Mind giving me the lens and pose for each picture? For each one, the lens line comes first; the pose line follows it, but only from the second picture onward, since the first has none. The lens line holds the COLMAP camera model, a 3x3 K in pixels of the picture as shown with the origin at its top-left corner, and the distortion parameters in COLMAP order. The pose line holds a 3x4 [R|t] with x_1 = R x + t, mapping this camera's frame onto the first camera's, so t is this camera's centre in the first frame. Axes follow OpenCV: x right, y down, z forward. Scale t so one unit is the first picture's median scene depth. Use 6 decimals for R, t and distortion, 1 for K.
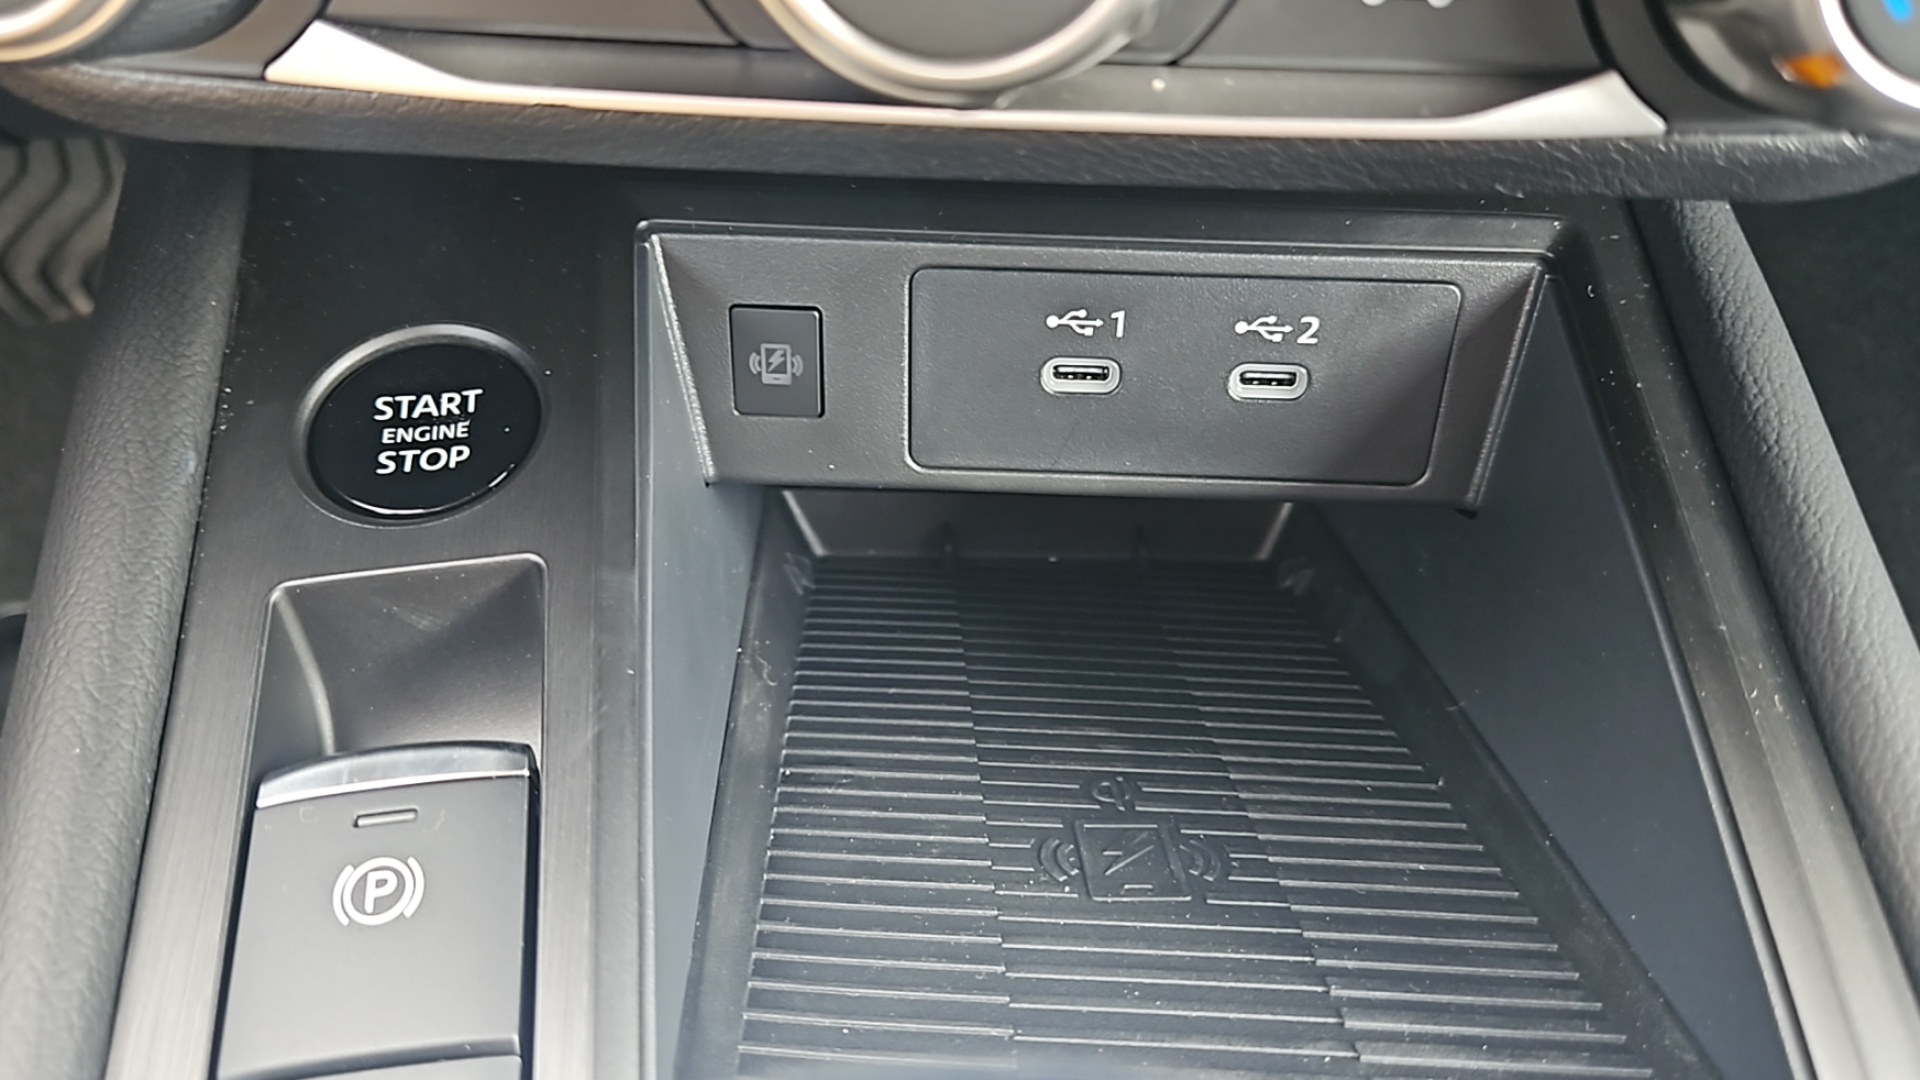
lens RADIAL K [[1387.3, 0, 951.4], [0, 1387.3, 526.4], [0, 0, 1]] dist [0.052267, -0.056510]
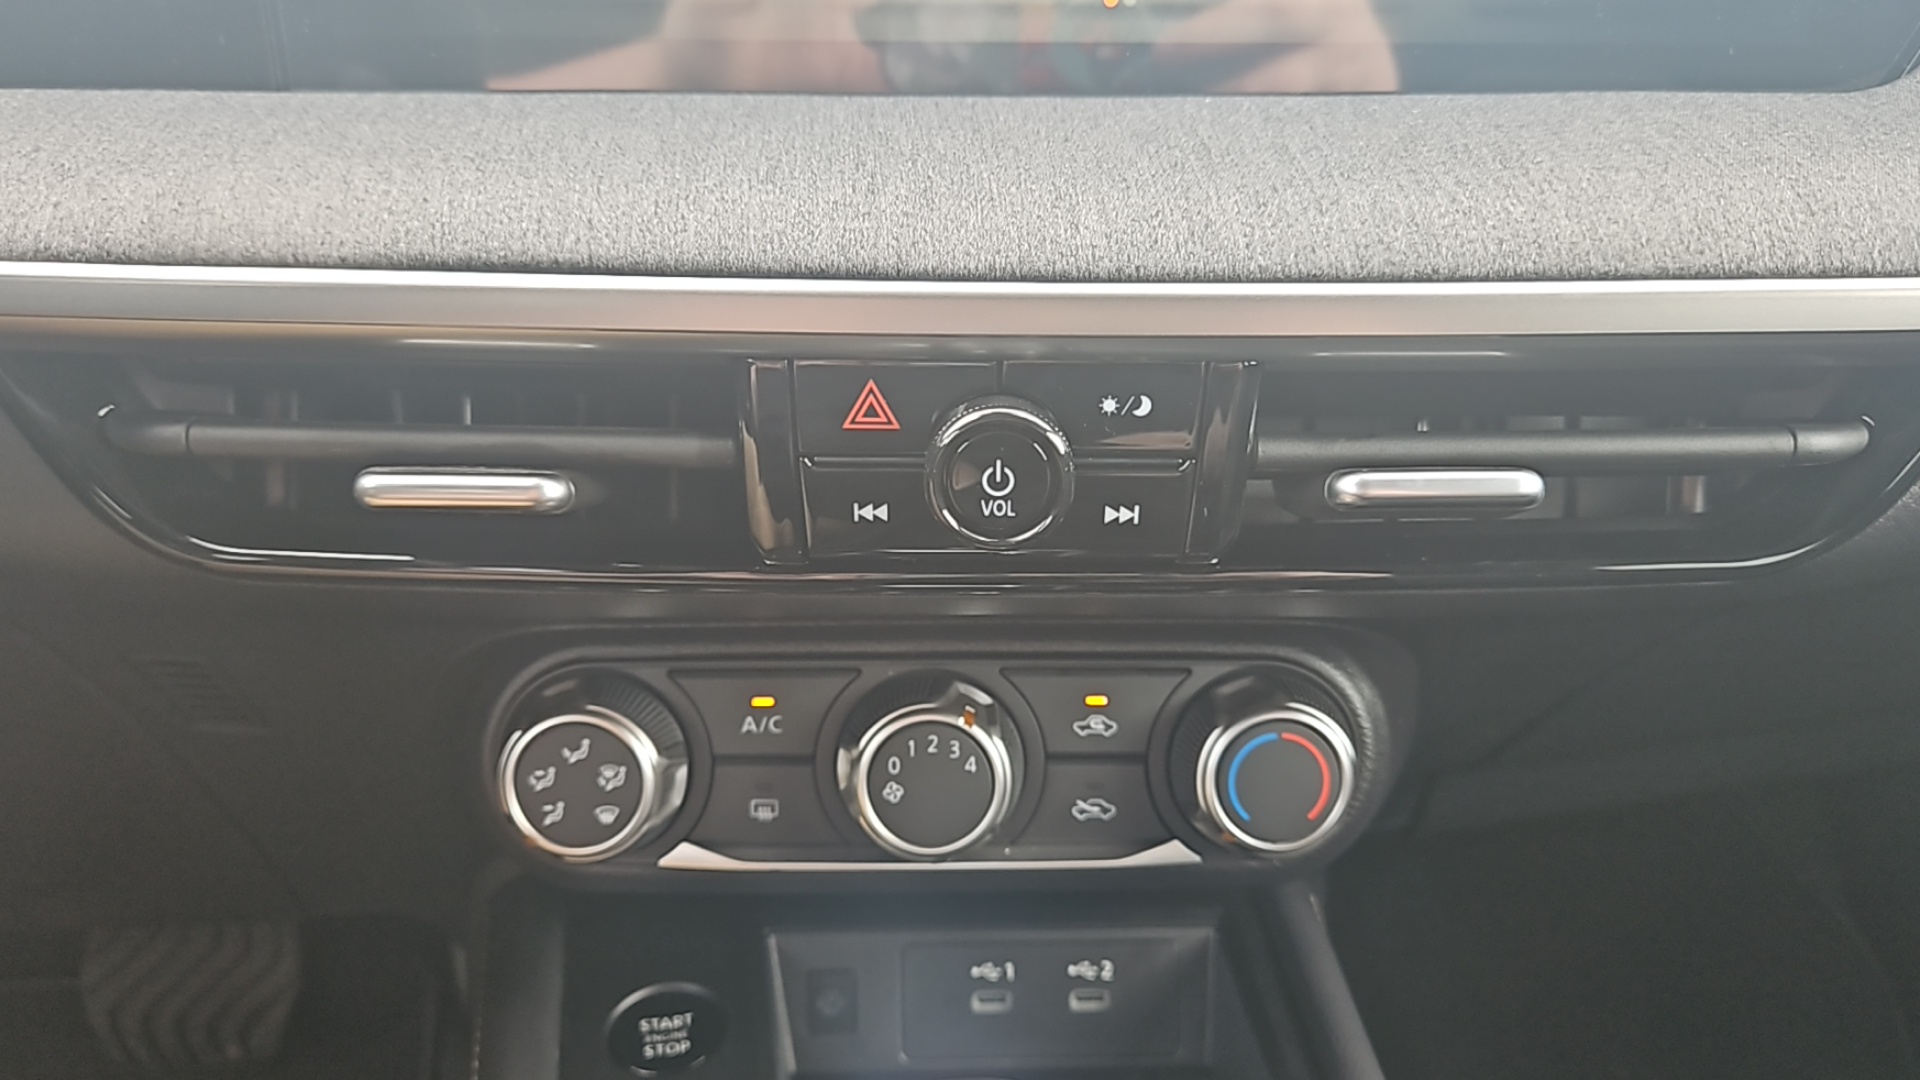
lens RADIAL K [[1387.3, 0, 979.7], [0, 1387.3, 554.2], [0, 0, 1]] dist [0.052267, -0.056510]
pose [[0.995899, -0.025478, 0.086810, -0.085000], [0.065024, 0.868724, -0.491010, 0.346034], [-0.062904, 0.494641, 0.866818, -1.110486]]
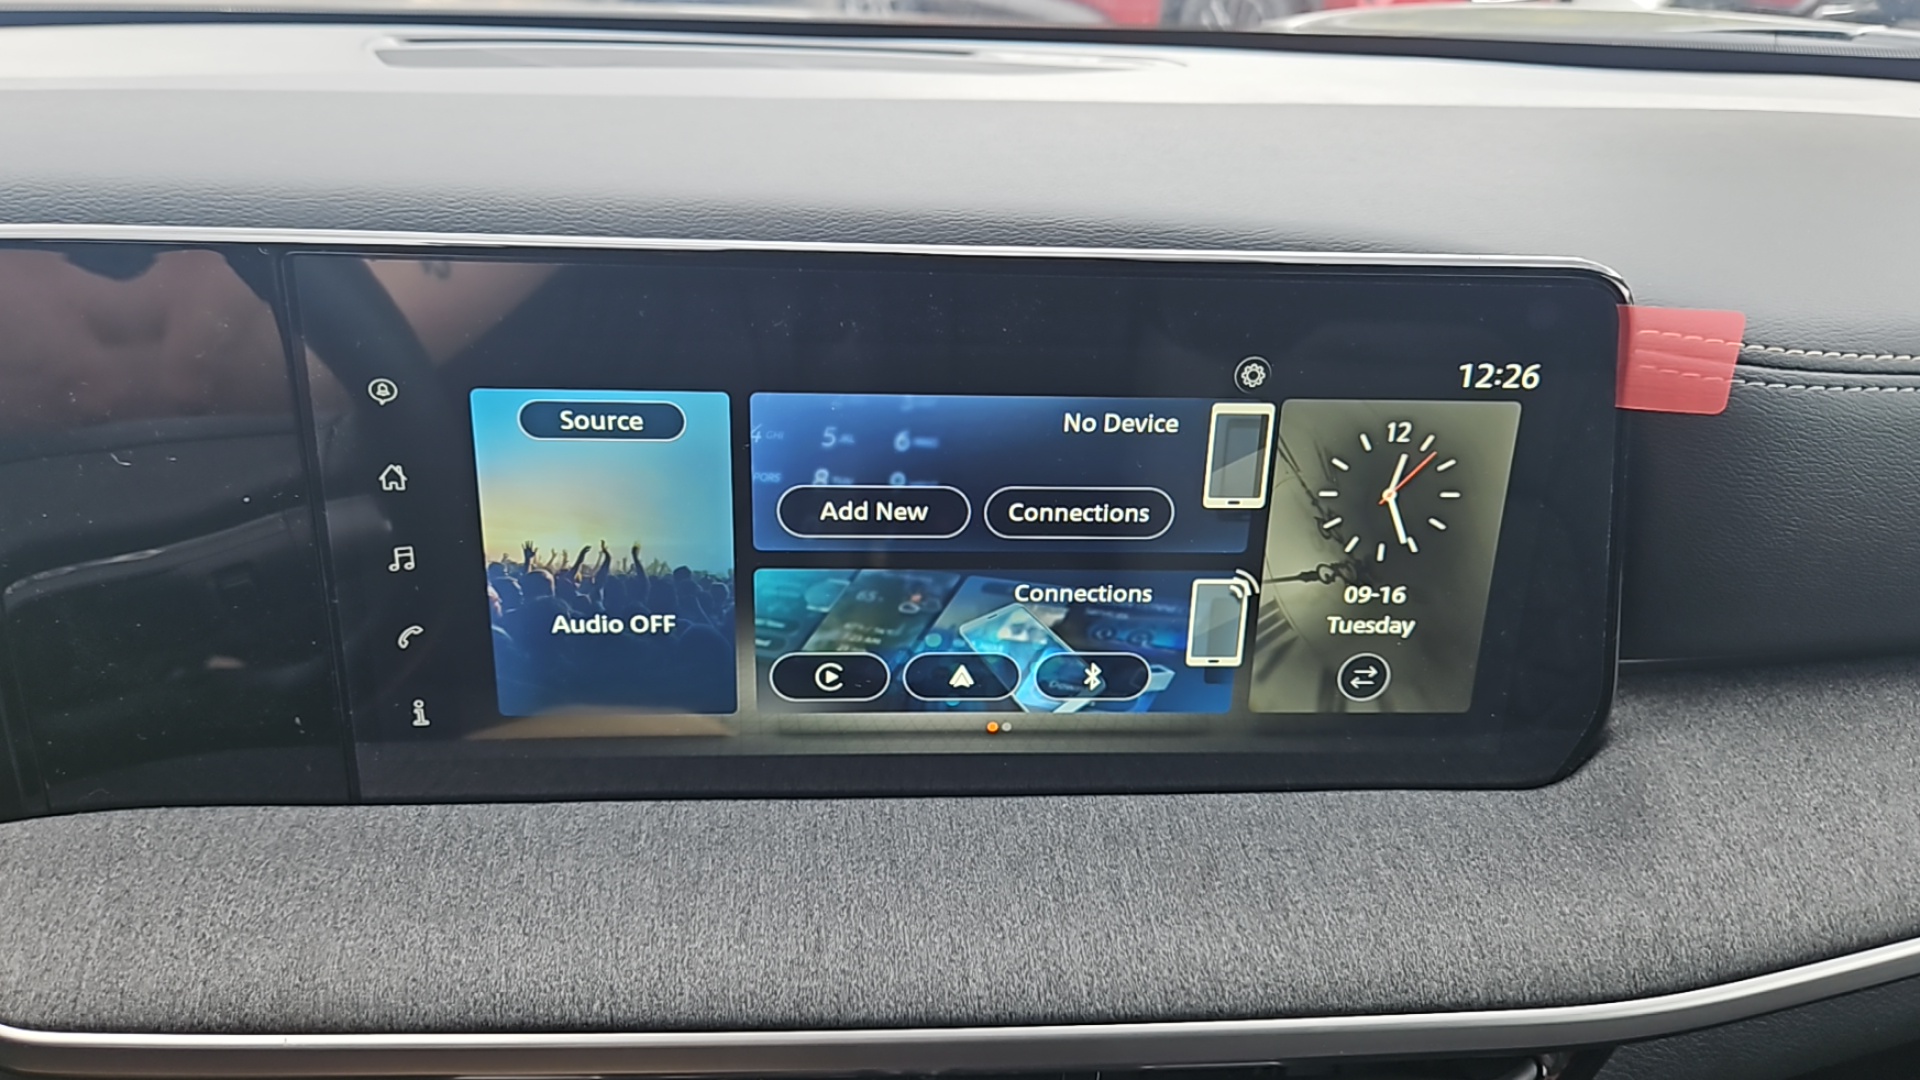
lens RADIAL K [[1387.3, 0, 968.7], [0, 1387.3, 553.8], [0, 0, 1]] dist [0.052267, -0.056510]
pose [[0.987539, -0.021360, 0.155919, -0.143783], [0.098796, 0.855341, -0.508559, -0.124587], [-0.122501, 0.517626, 0.846792, -1.987878]]
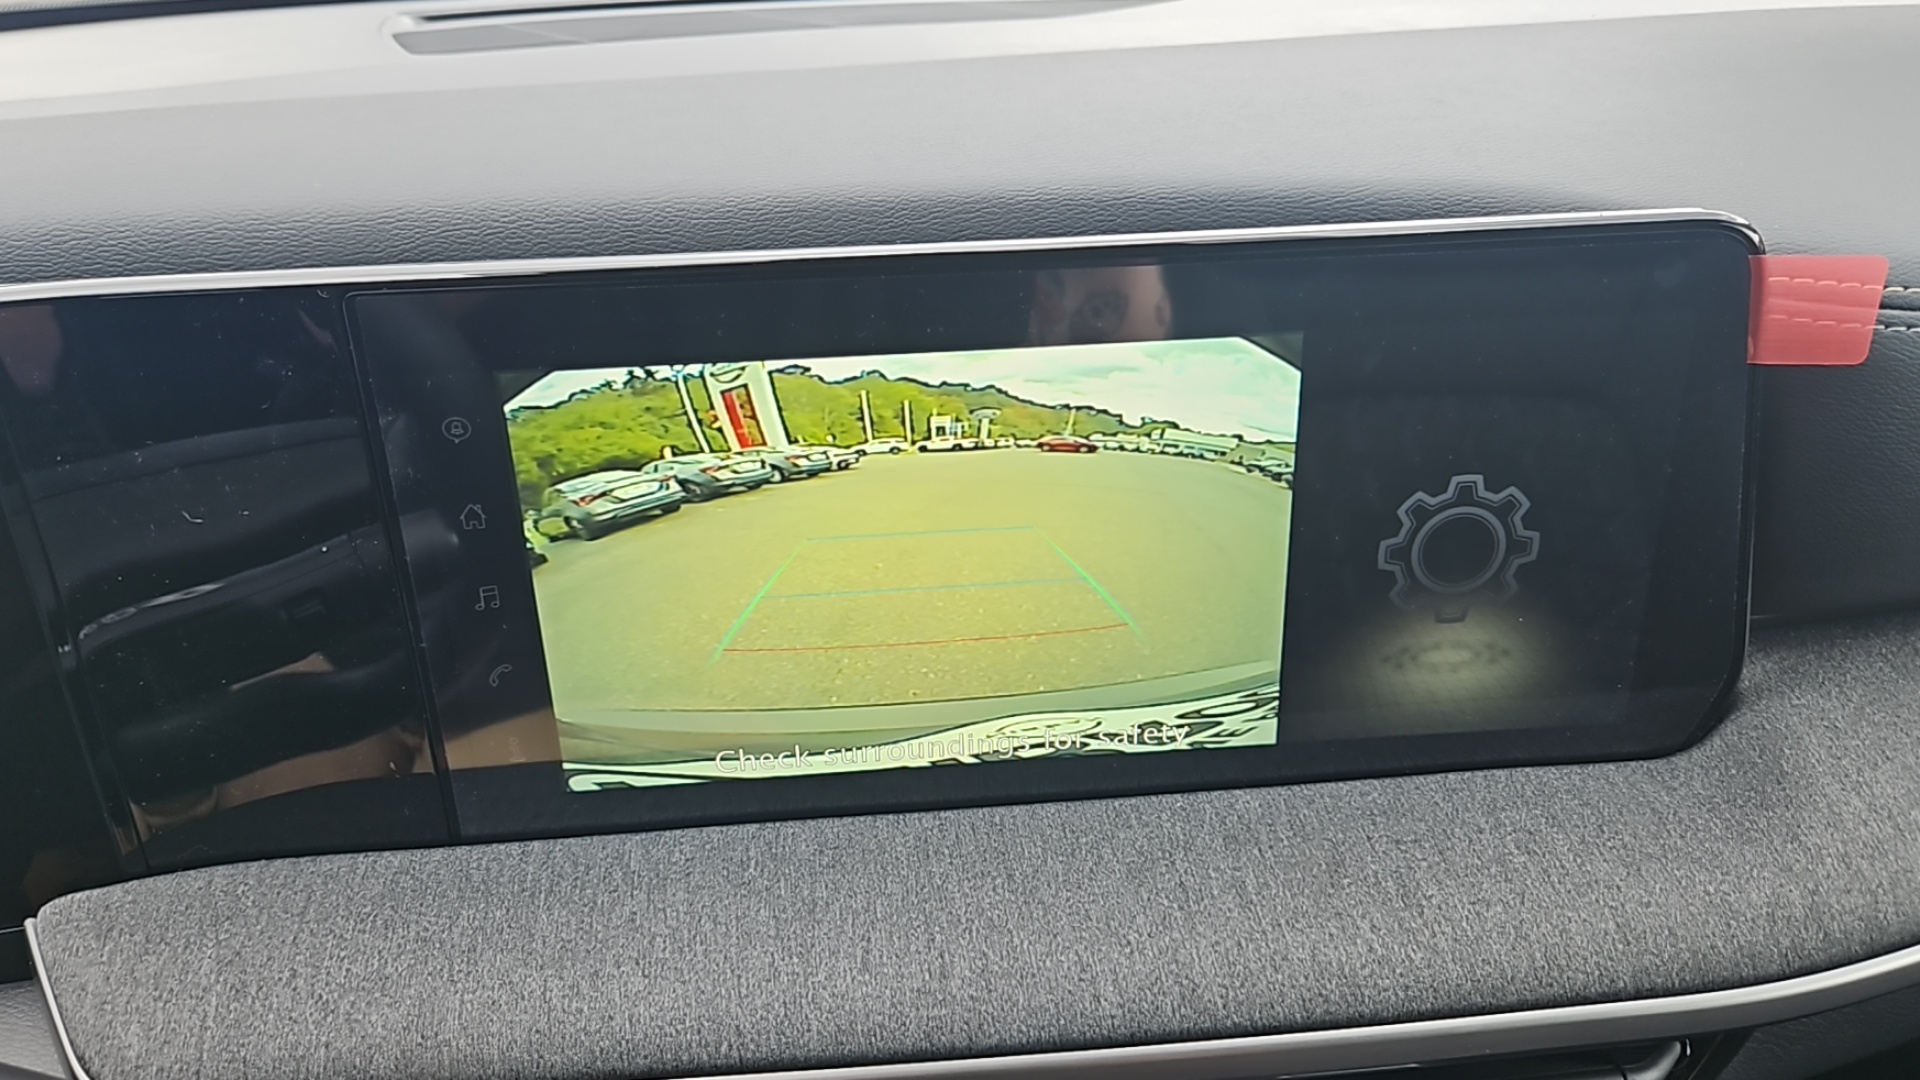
lens RADIAL K [[1387.3, 0, 972.2], [0, 1387.3, 548.7], [0, 0, 1]] dist [0.052267, -0.056510]
pose [[0.986678, -0.087478, 0.137167, -0.228126], [0.141802, 0.875716, -0.461533, -0.285416], [-0.079745, 0.474835, 0.876454, -1.970542]]
